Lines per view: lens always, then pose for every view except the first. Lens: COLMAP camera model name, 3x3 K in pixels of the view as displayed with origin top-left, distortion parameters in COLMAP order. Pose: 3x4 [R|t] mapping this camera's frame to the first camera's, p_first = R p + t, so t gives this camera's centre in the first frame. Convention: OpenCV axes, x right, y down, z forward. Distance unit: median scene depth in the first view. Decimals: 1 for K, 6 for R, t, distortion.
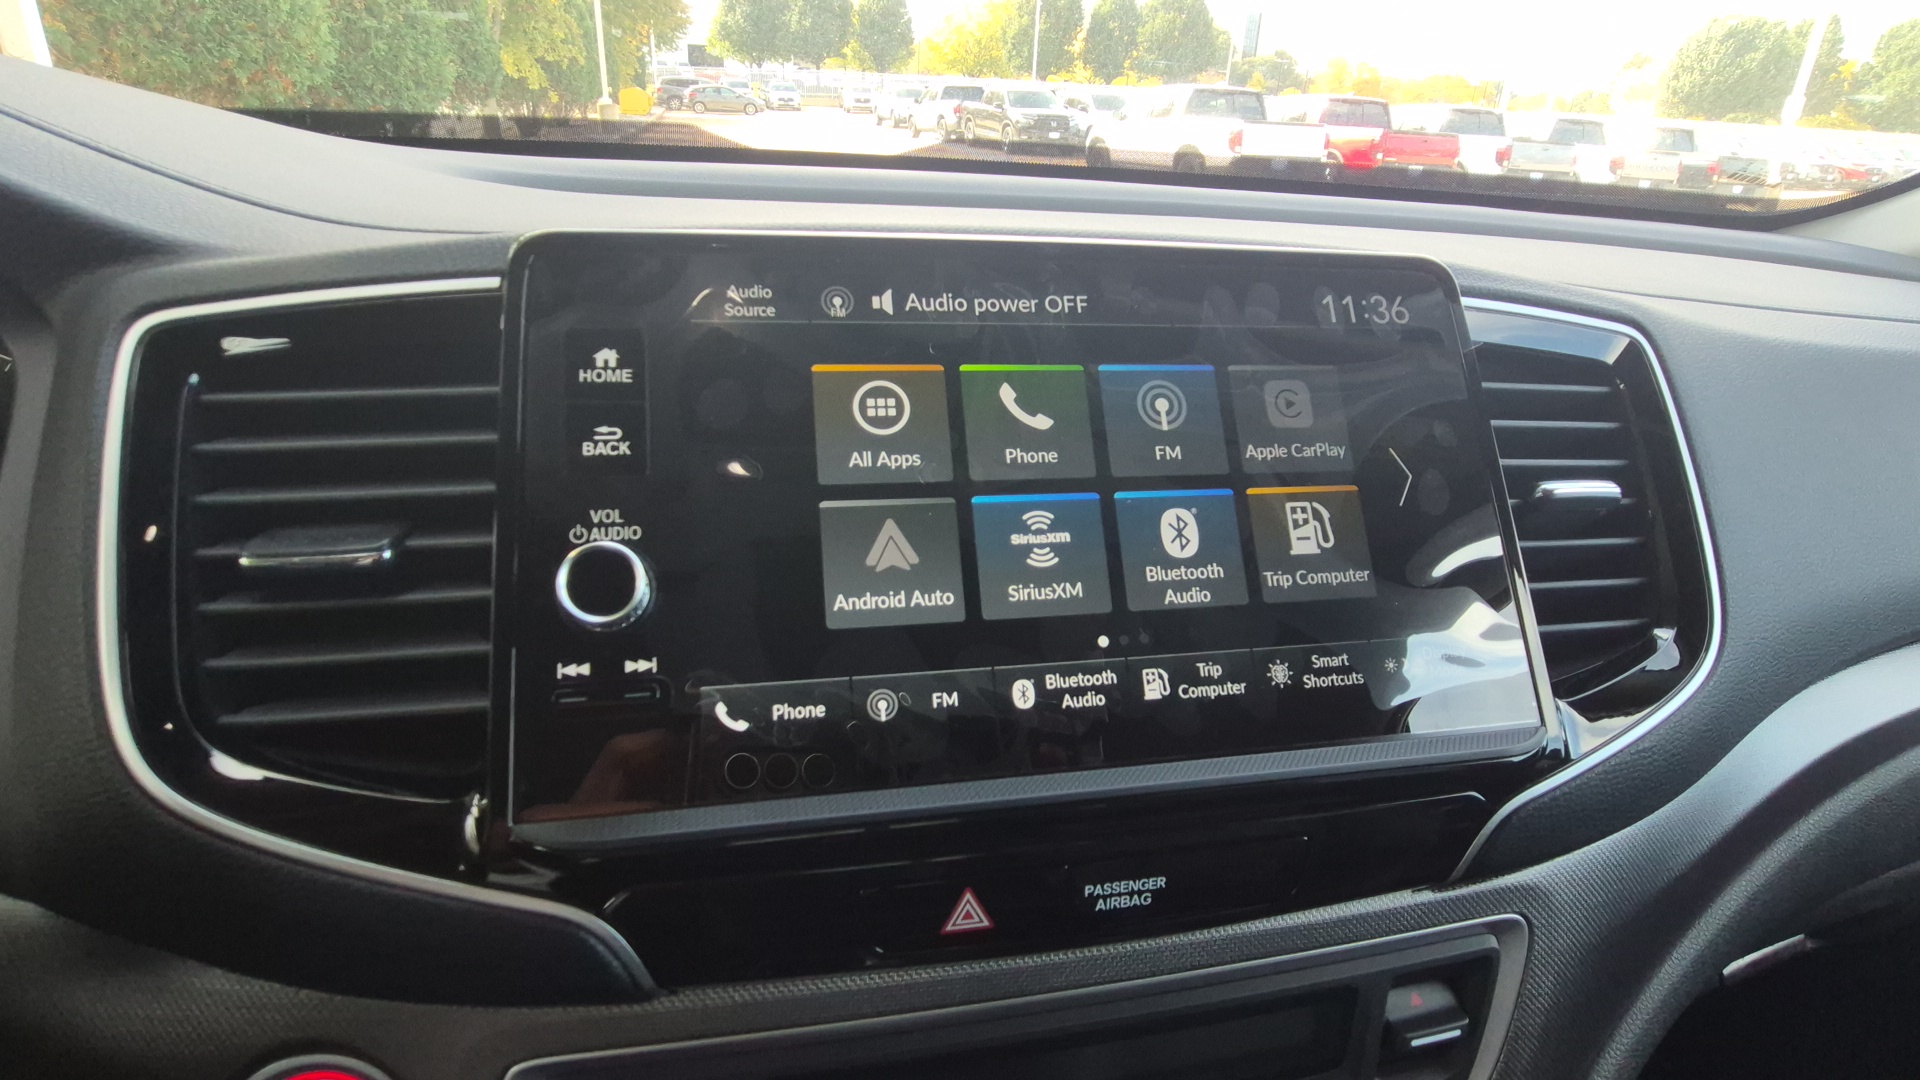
lens RADIAL K [[978.2, 0, 944.0], [0, 978.2, 541.6], [0, 0, 1]] dist [-0.007404, 0.000927]
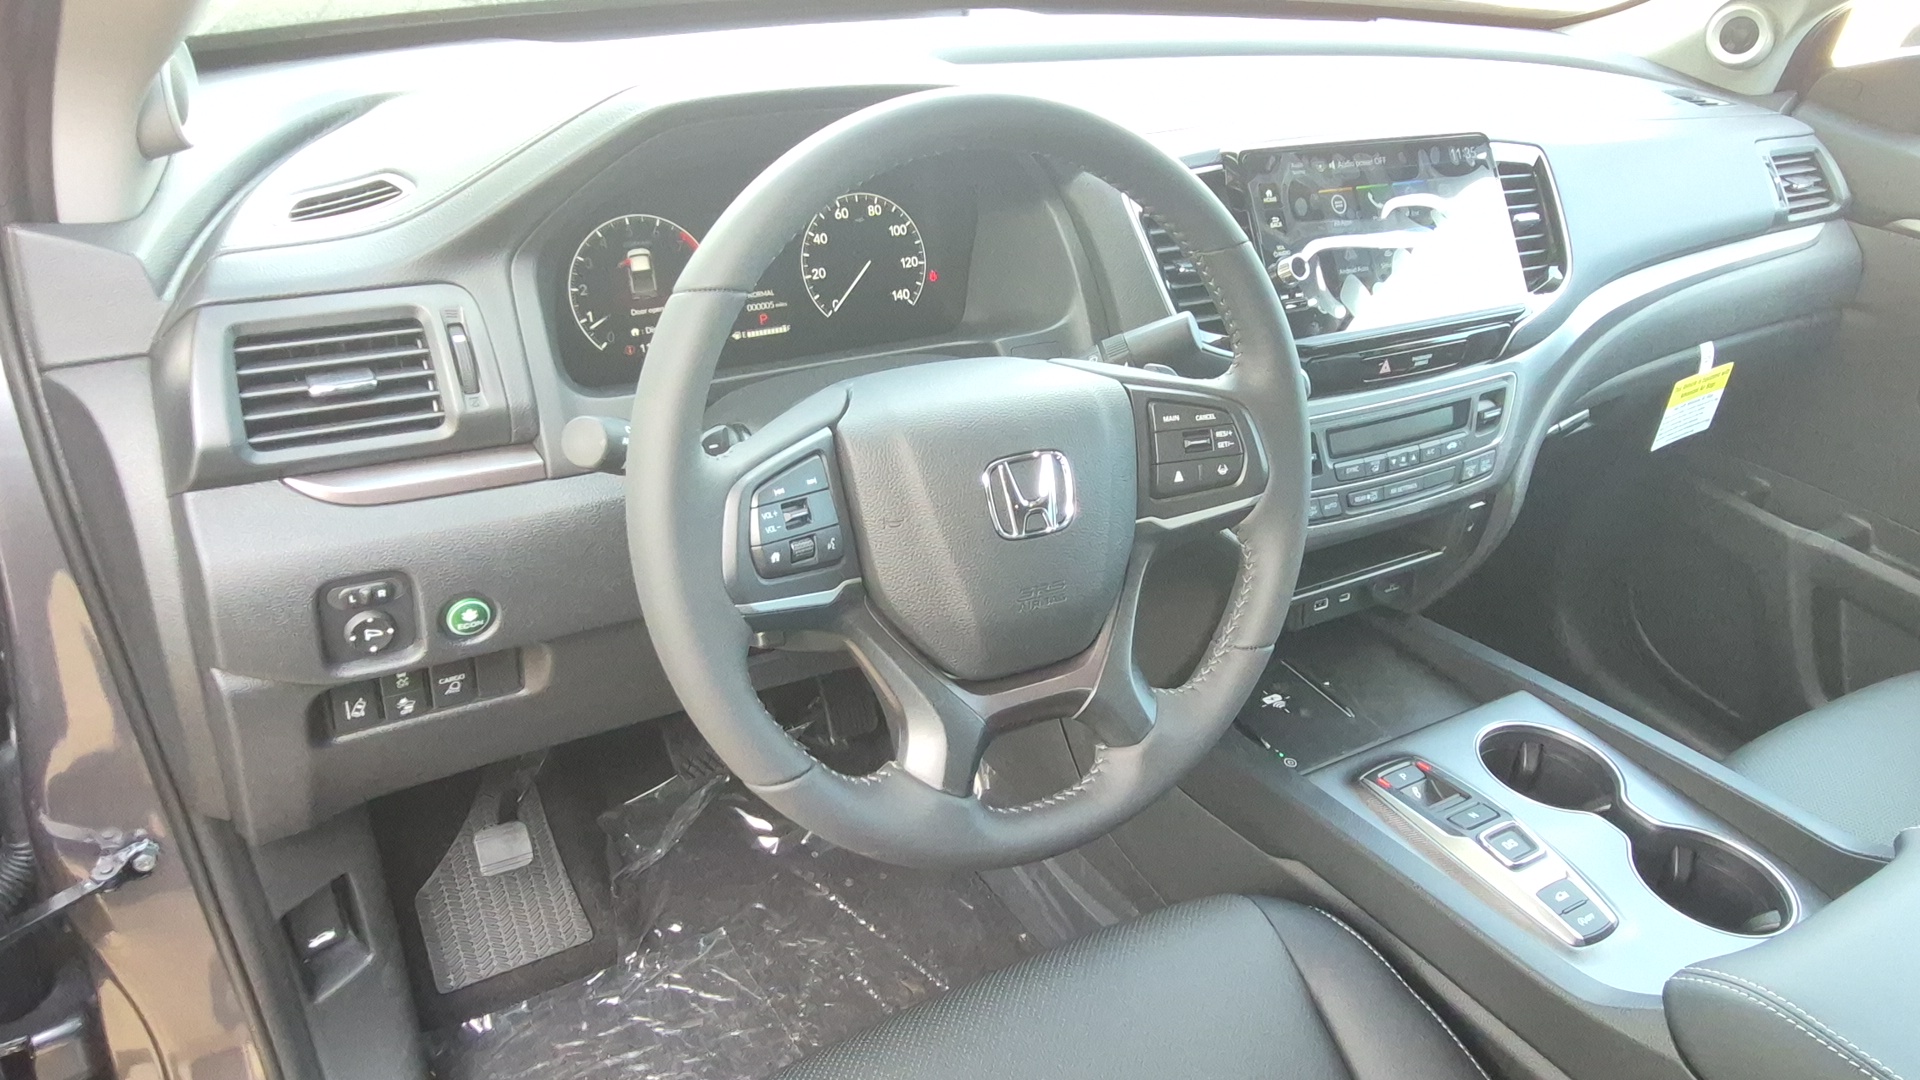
lens RADIAL K [[1300.3, 0, 960.2], [0, 1300.3, 533.5], [0, 0, 1]] dist [-0.004410, 0.010014]
pose [[0.948216, -0.134371, 0.287802, -2.300144], [0.084623, 0.980230, 0.178850, 0.034575], [-0.306145, -0.145234, 0.940841, -2.351595]]
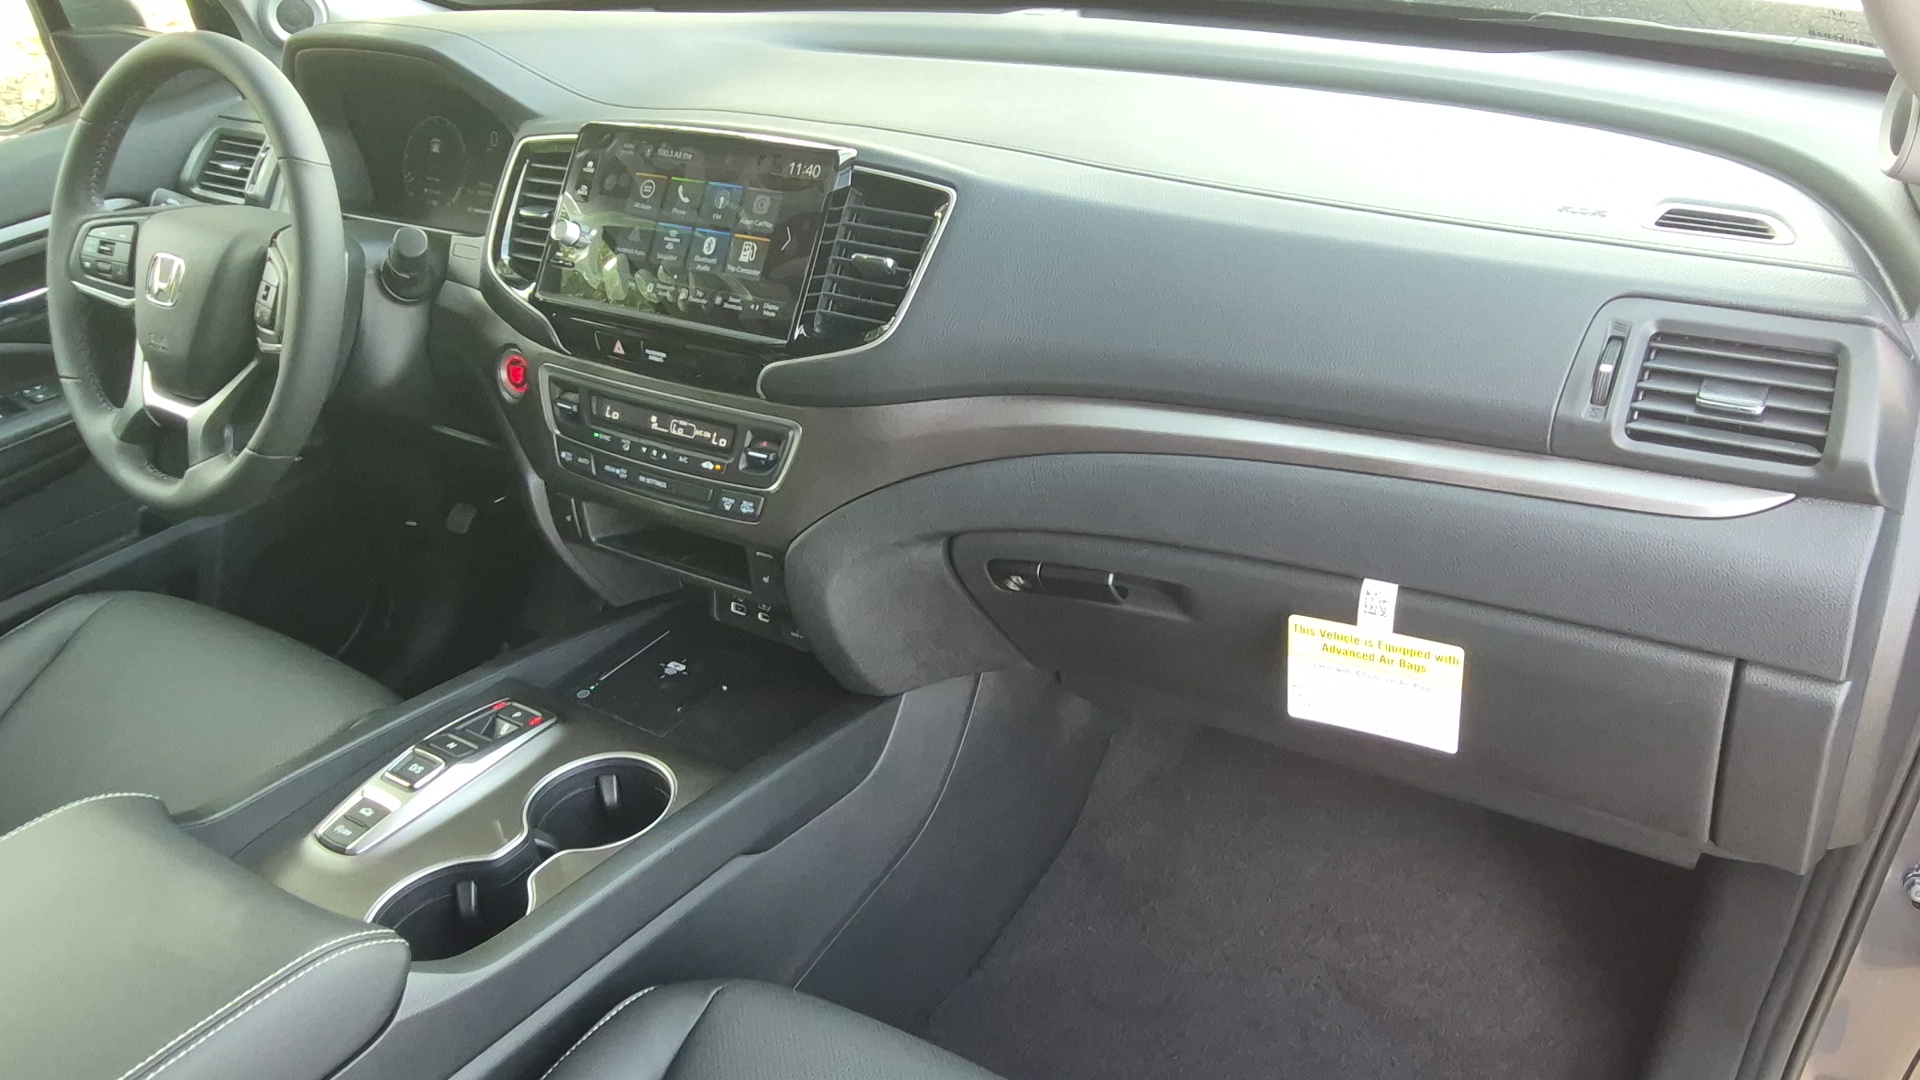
lens RADIAL K [[1434.7, 0, 965.3], [0, 1434.7, 530.9], [0, 0, 1]] dist [0.010730, 0.007661]
pose [[0.687649, 0.270559, -0.673748, 3.785349], [-0.174659, 0.962366, 0.208197, -0.209832], [0.704722, -0.025491, 0.709026, -1.442642]]
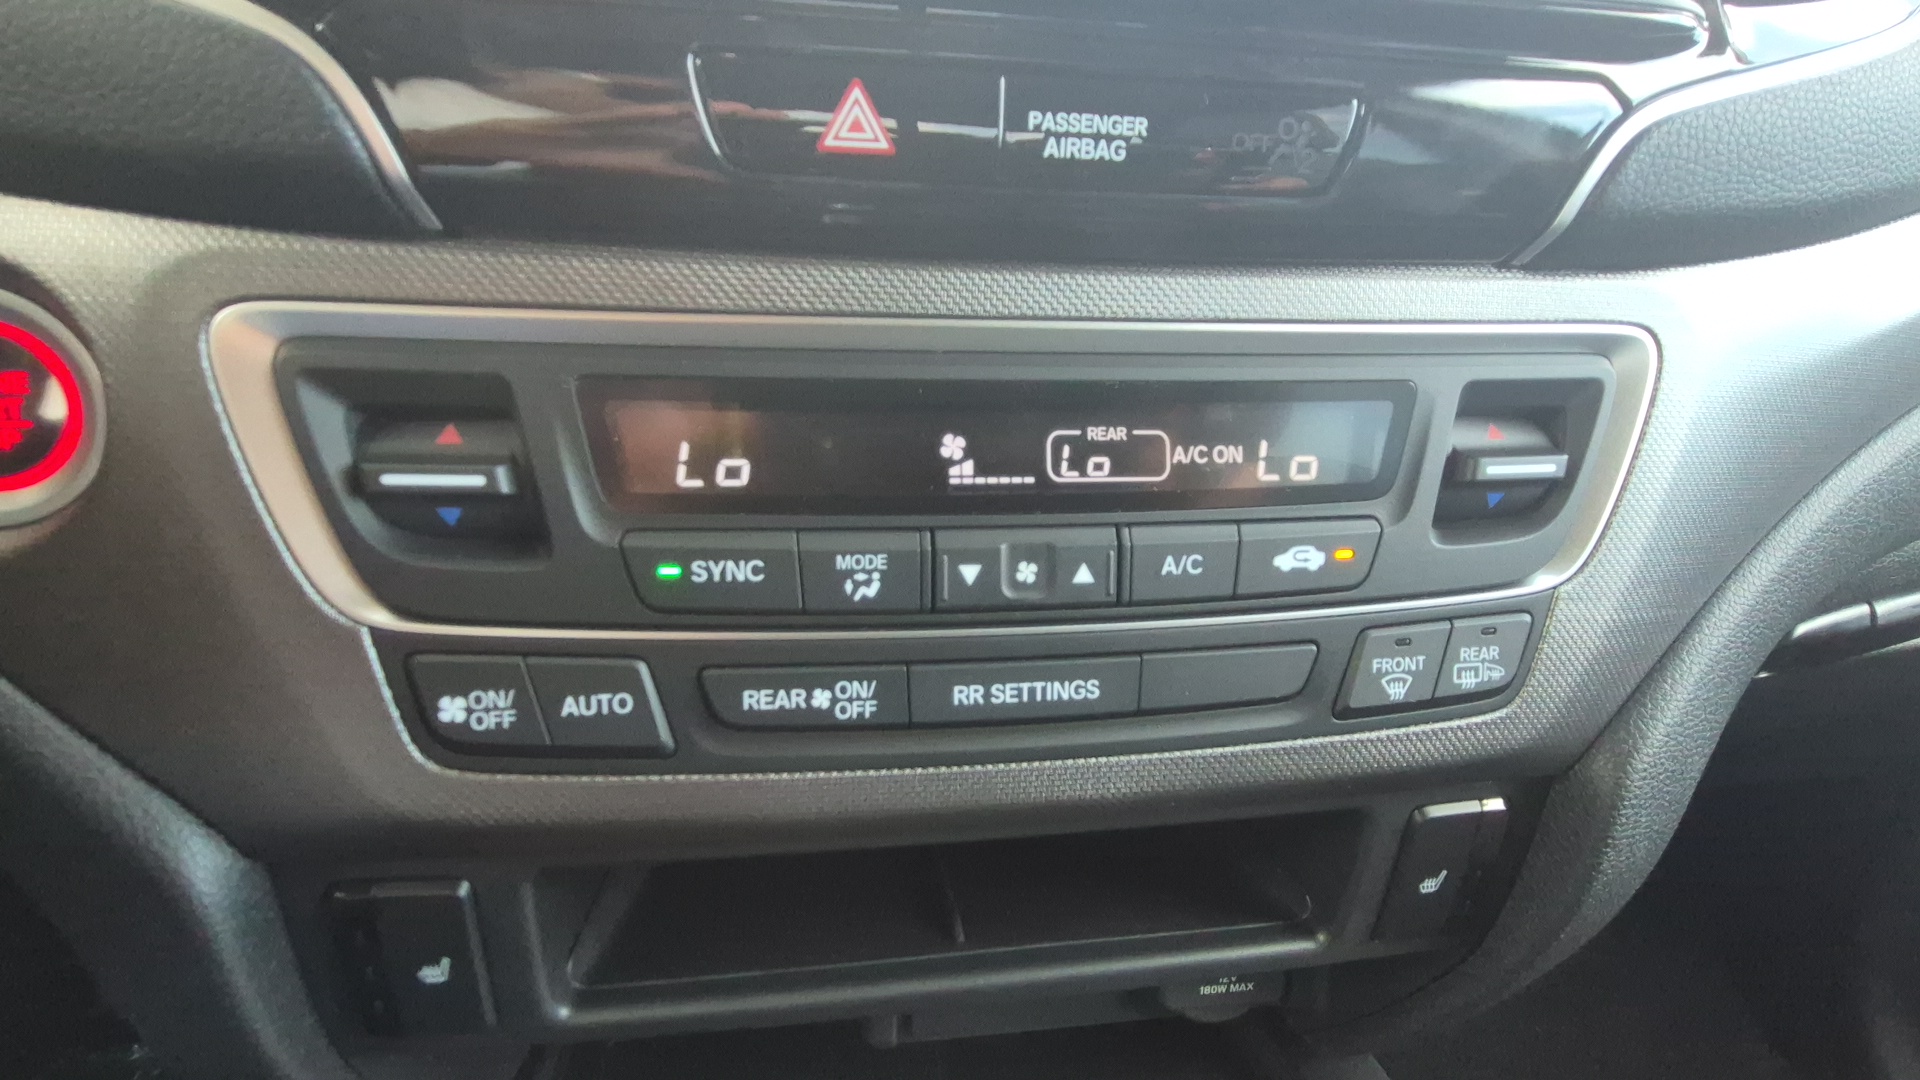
lens RADIAL K [[978.2, 0, 941.0], [0, 978.2, 527.8], [0, 0, 1]] dist [-0.007404, 0.000927]
pose [[0.998193, 0.031265, -0.051315, 0.115761], [-0.028842, 0.998465, 0.047285, 0.566965], [0.052714, -0.045719, 0.997562, 0.259676]]
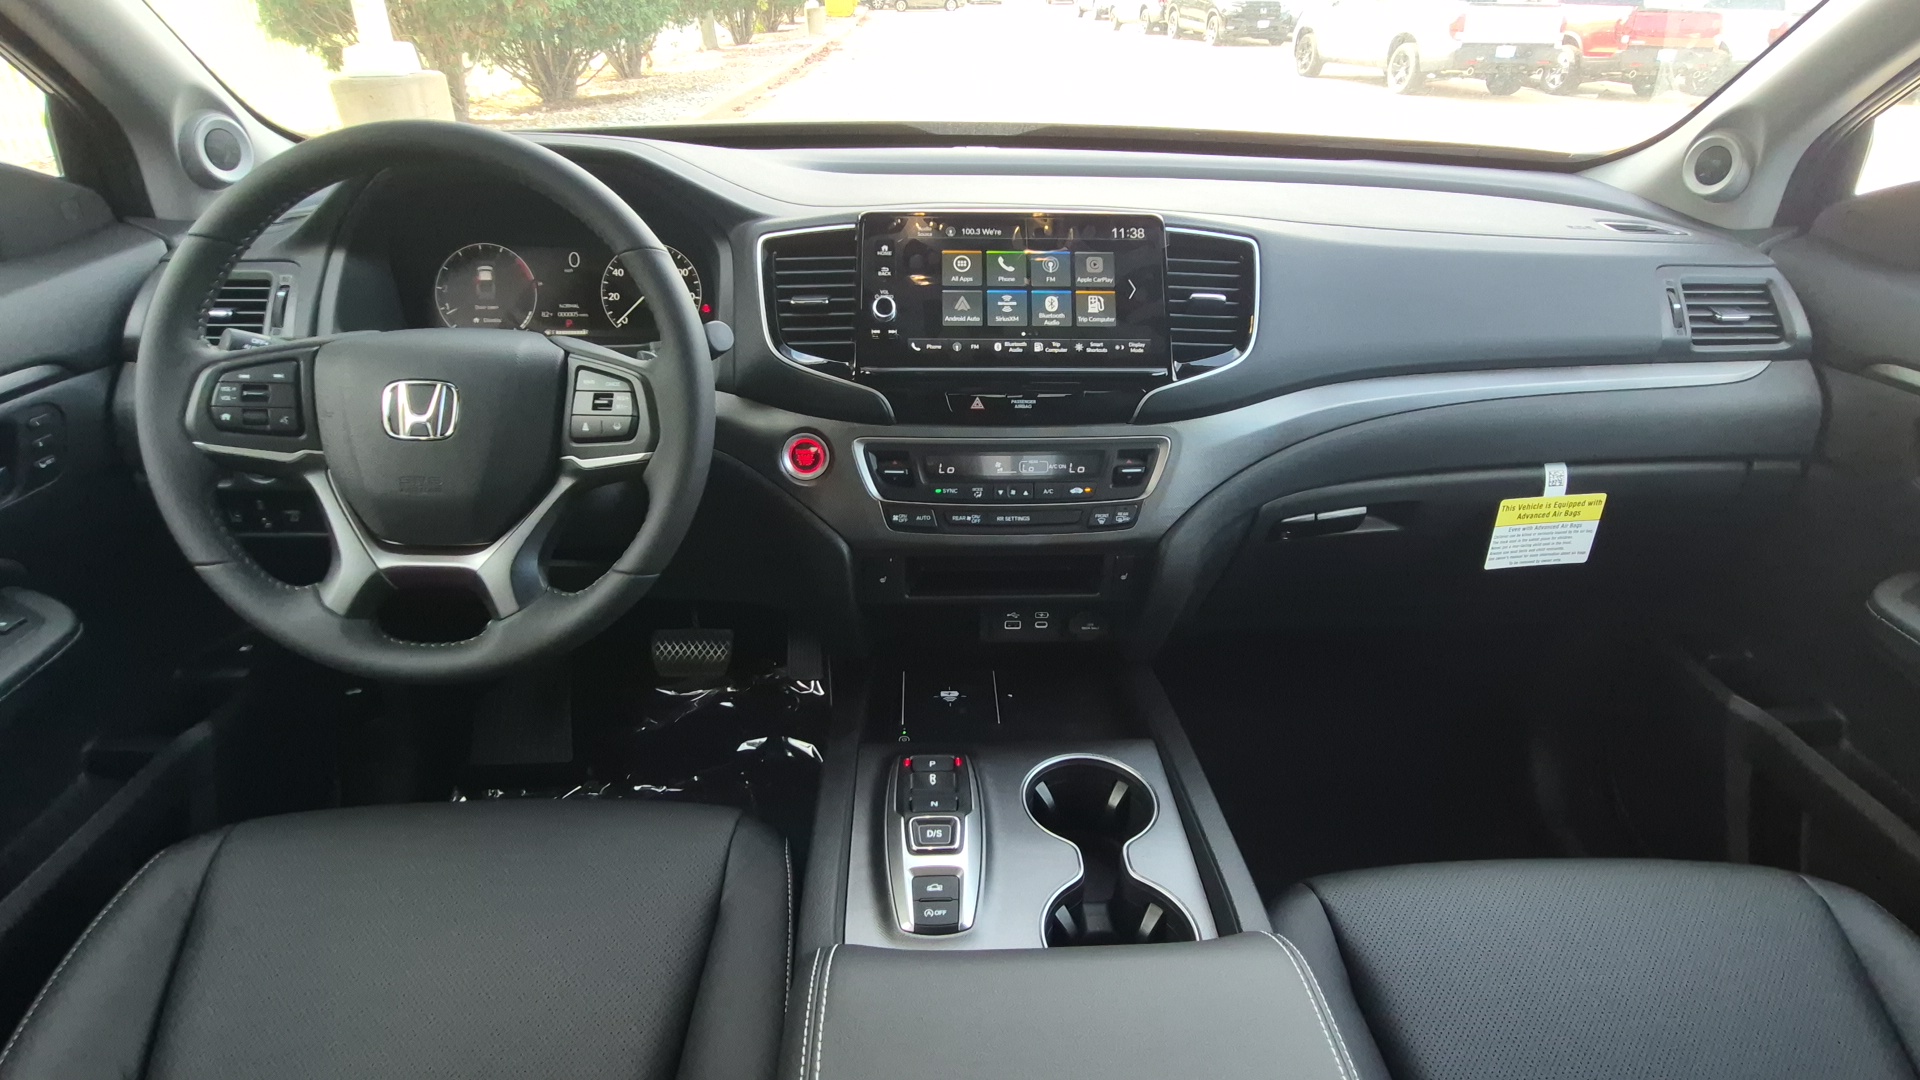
lens RADIAL K [[978.2, 0, 960.7], [0, 978.2, 537.1], [0, 0, 1]] dist [-0.007404, 0.000927]
pose [[0.984819, 0.052199, -0.165552, 0.528277], [-0.037266, 0.995056, 0.092061, 0.482248], [0.169539, -0.084494, 0.981895, -2.349135]]
